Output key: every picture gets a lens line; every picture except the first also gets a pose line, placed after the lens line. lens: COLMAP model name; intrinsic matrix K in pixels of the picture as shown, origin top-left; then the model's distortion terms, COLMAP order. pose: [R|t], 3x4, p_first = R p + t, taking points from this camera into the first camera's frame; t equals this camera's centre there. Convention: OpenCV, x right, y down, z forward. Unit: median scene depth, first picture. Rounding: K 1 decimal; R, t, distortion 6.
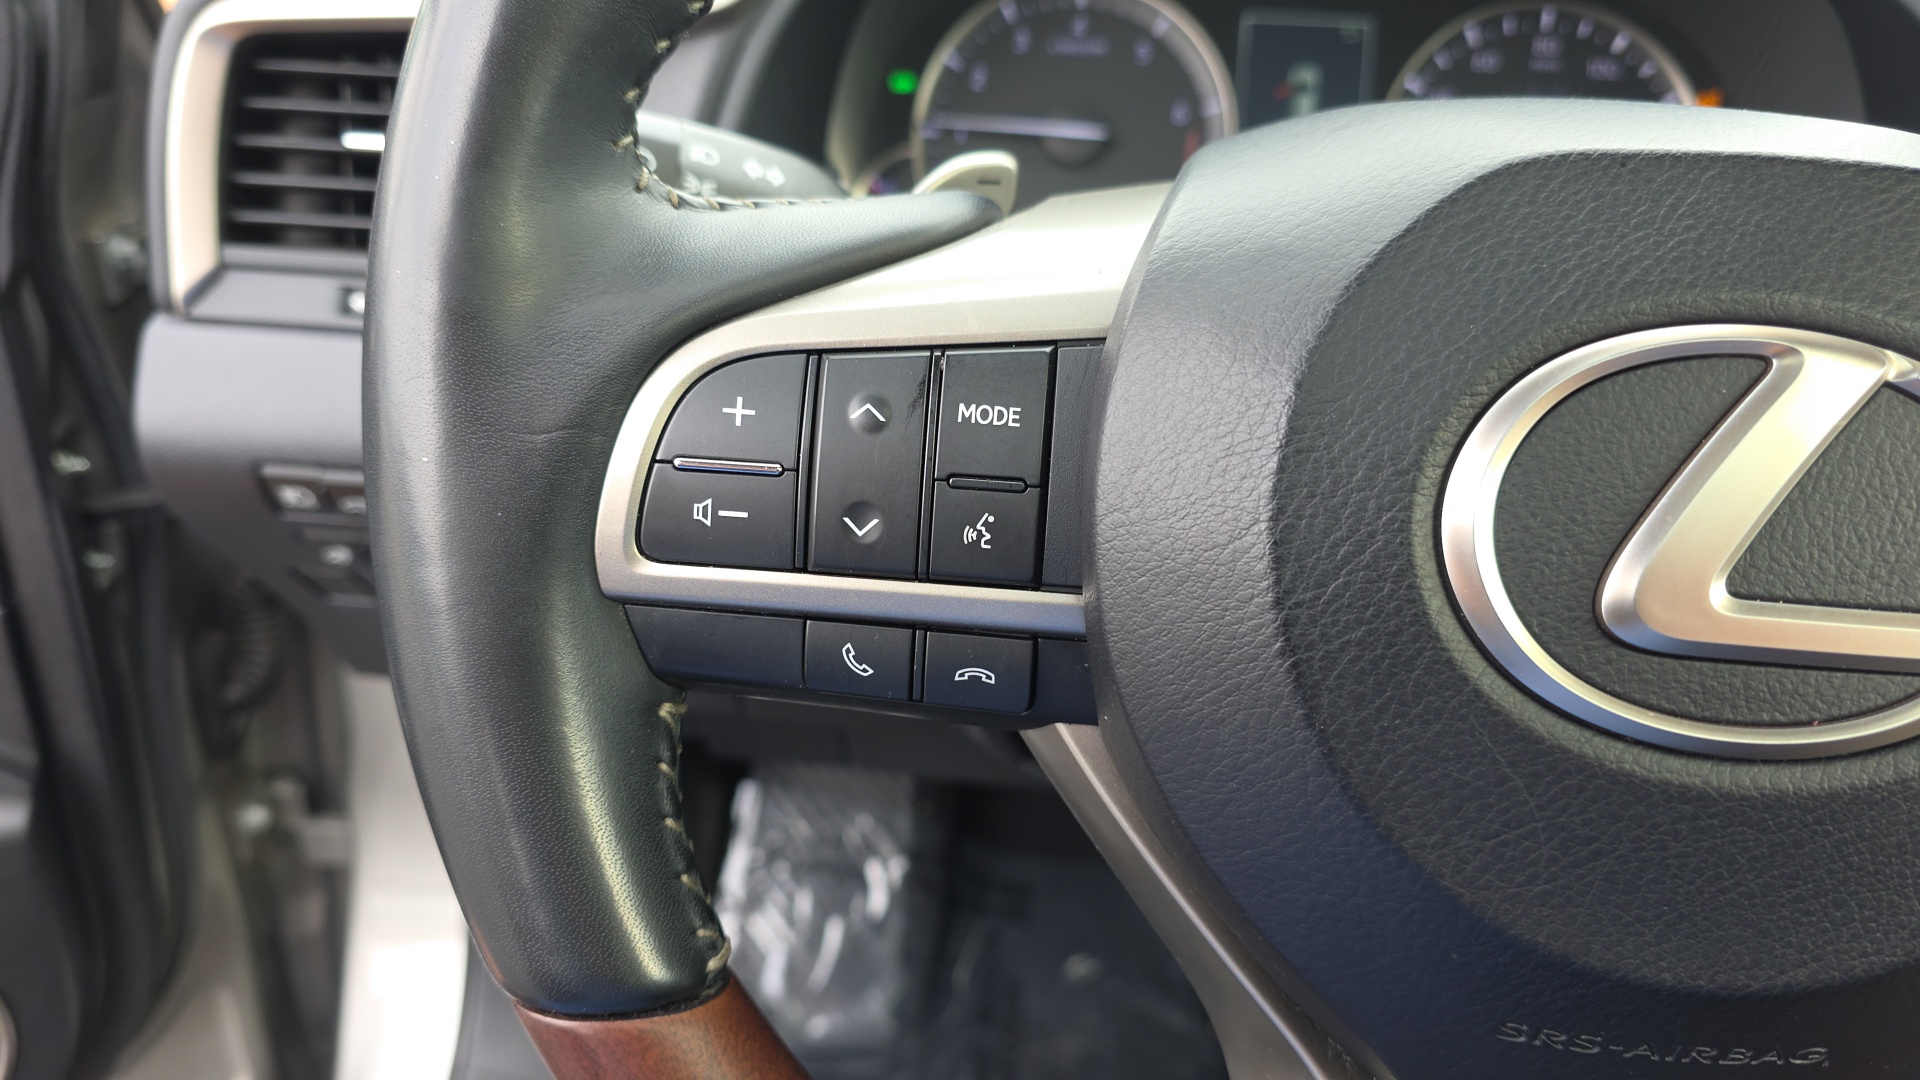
lens RADIAL K [[1356.4, 0, 954.8], [0, 1356.4, 526.7], [0, 0, 1]] dist [-0.006204, -0.005204]
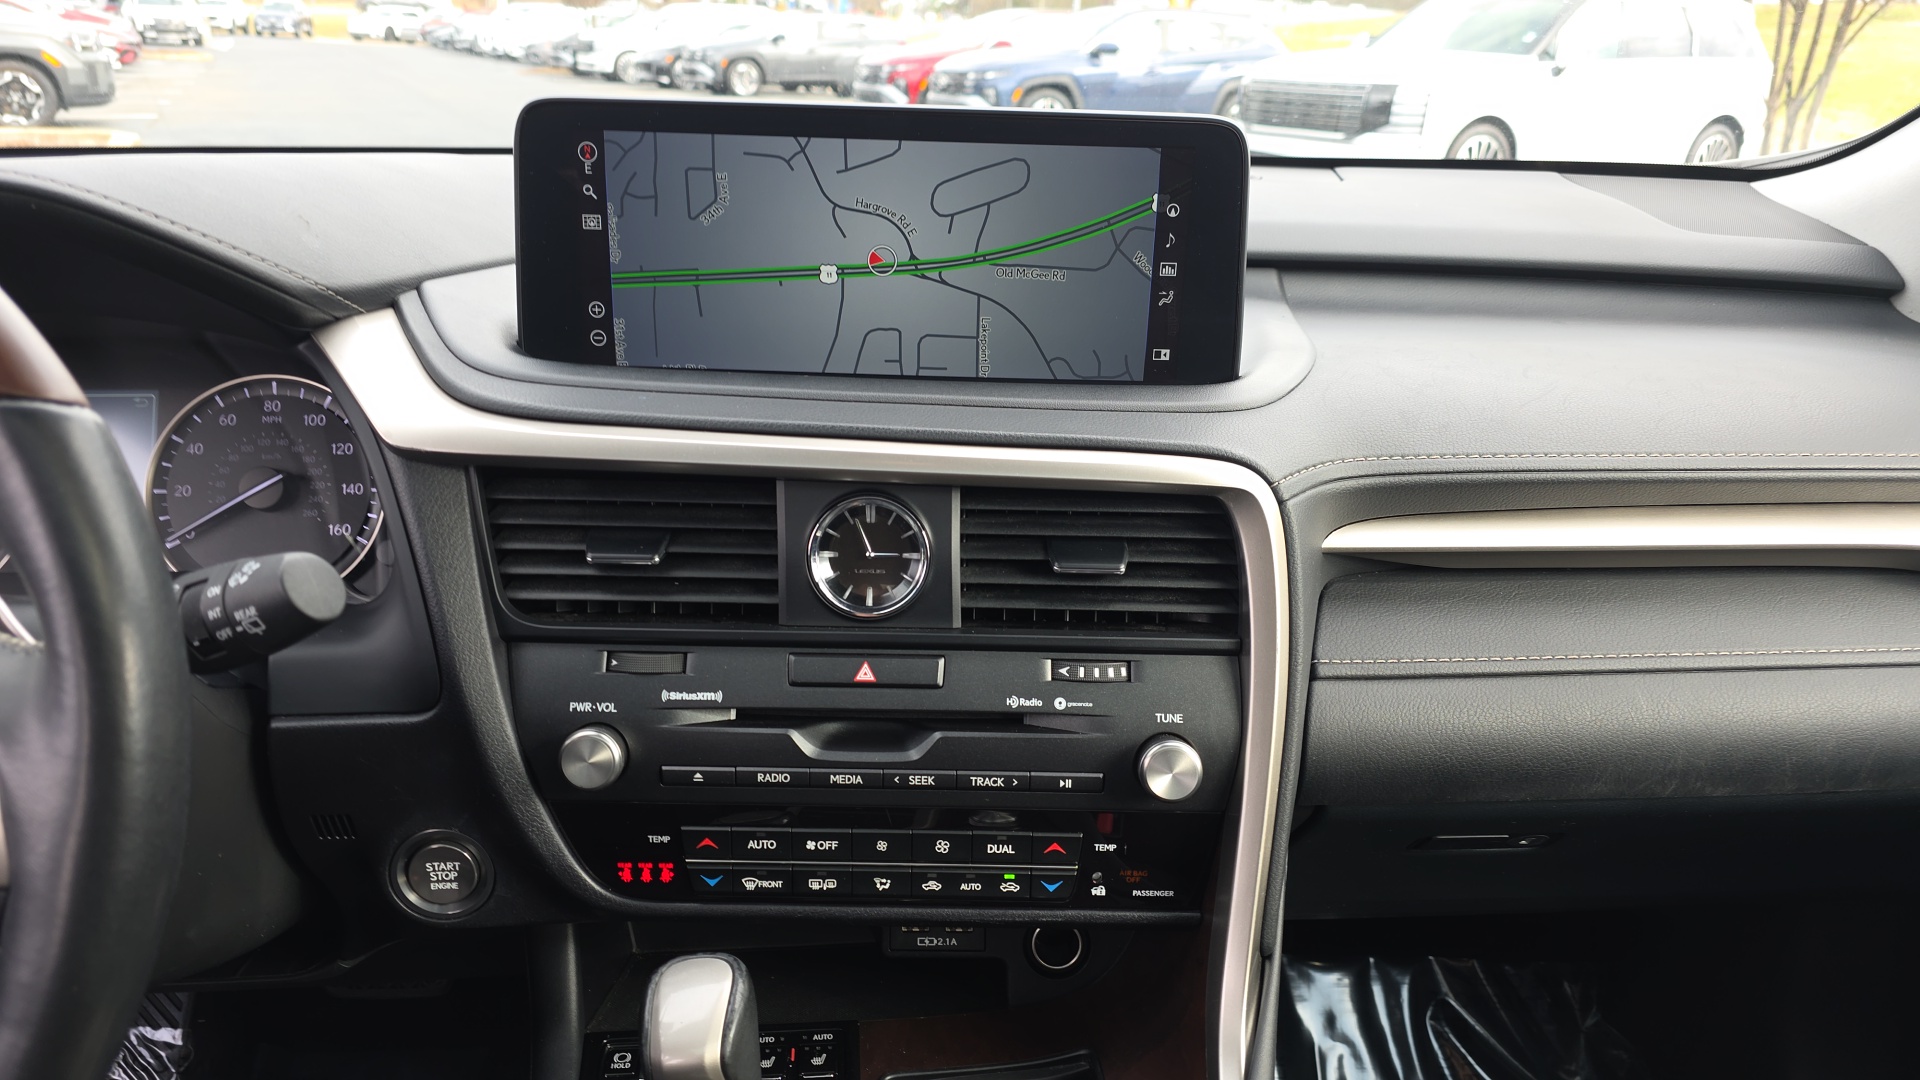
lens RADIAL K [[1303.8, 0, 960.0], [0, 1303.8, 535.4], [0, 0, 1]] dist [0.120463, -0.213101]
pose [[0.987617, -0.076187, 0.137142, 1.089058], [0.093396, 0.987907, -0.123763, 0.013016], [-0.126054, 0.135039, 0.982789, -0.478102]]
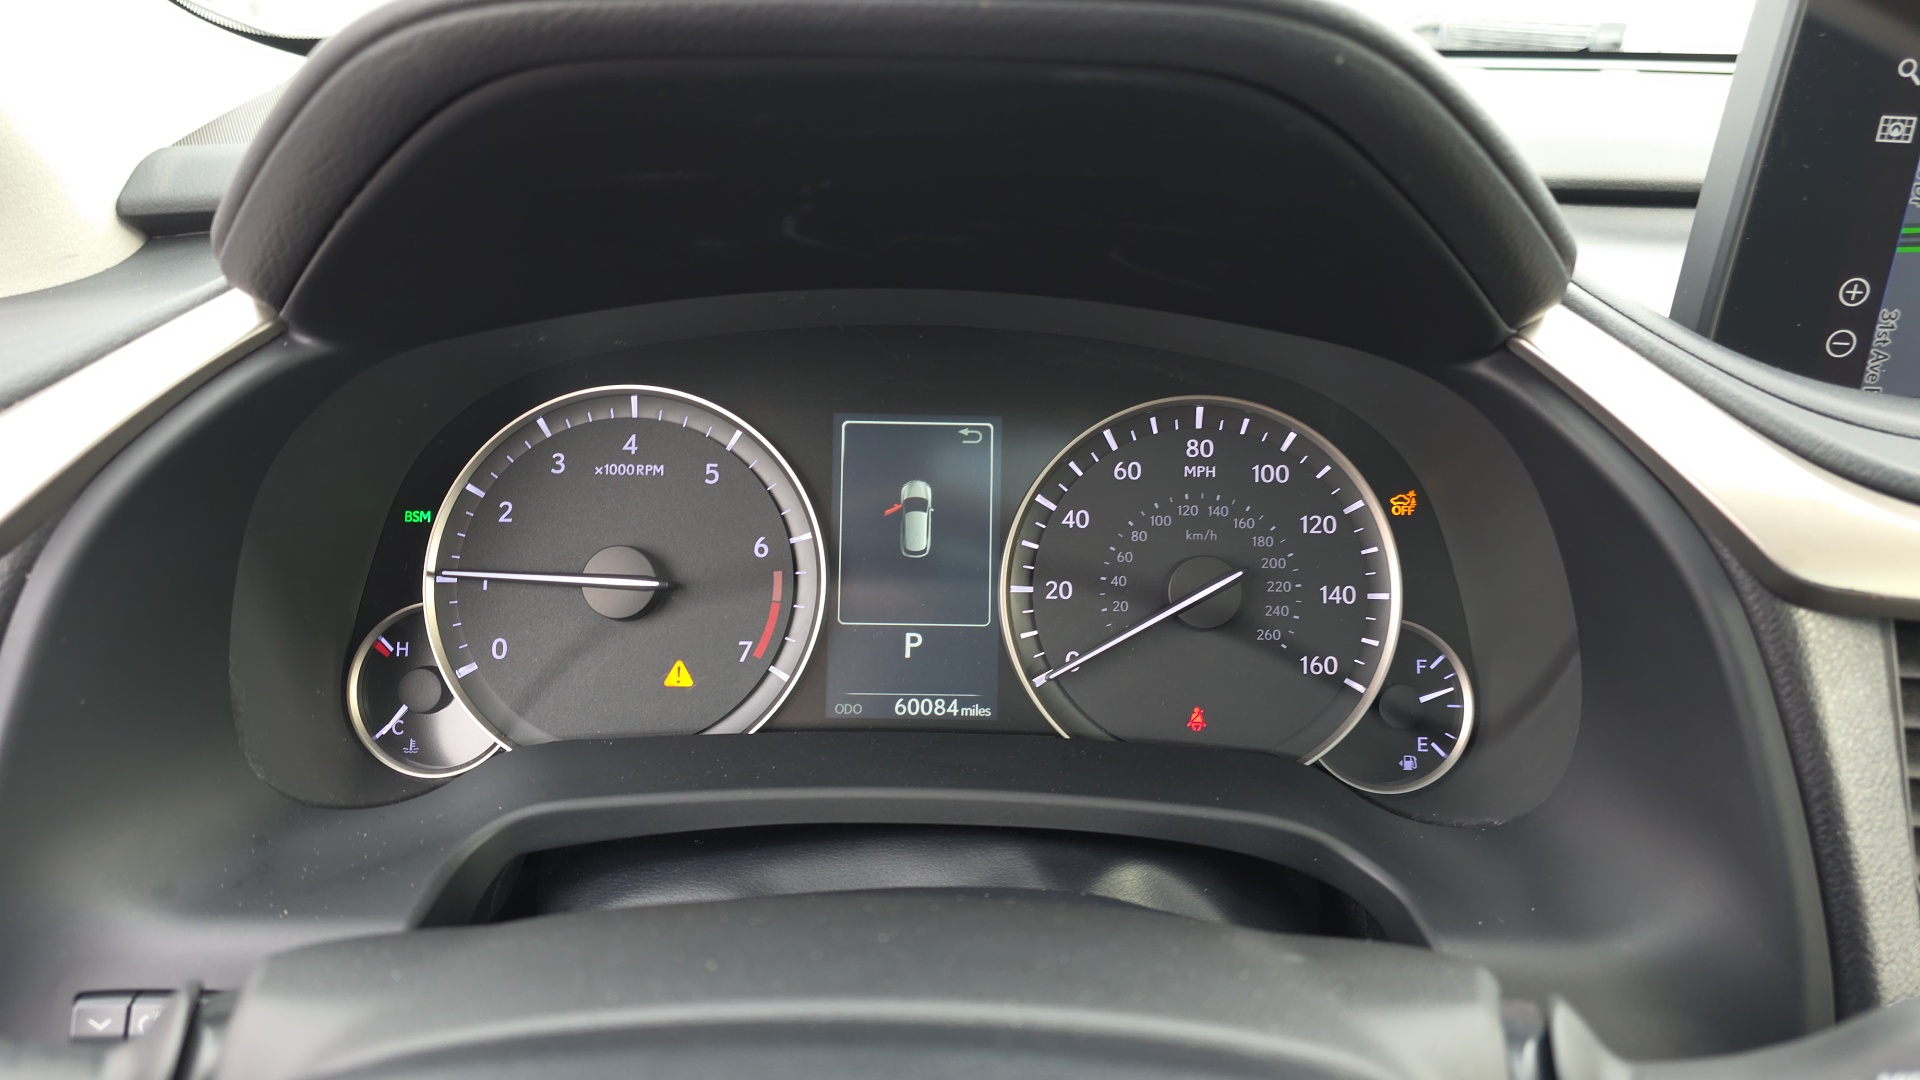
lens RADIAL K [[1324.6, 0, 954.8], [0, 1324.6, 539.6], [0, 0, 1]] dist [0.099514, -0.152881]
pose [[0.997169, -0.046996, 0.058696, 0.276941], [0.052348, 0.994266, -0.093247, -0.270441], [-0.053977, 0.096056, 0.993911, 0.247908]]
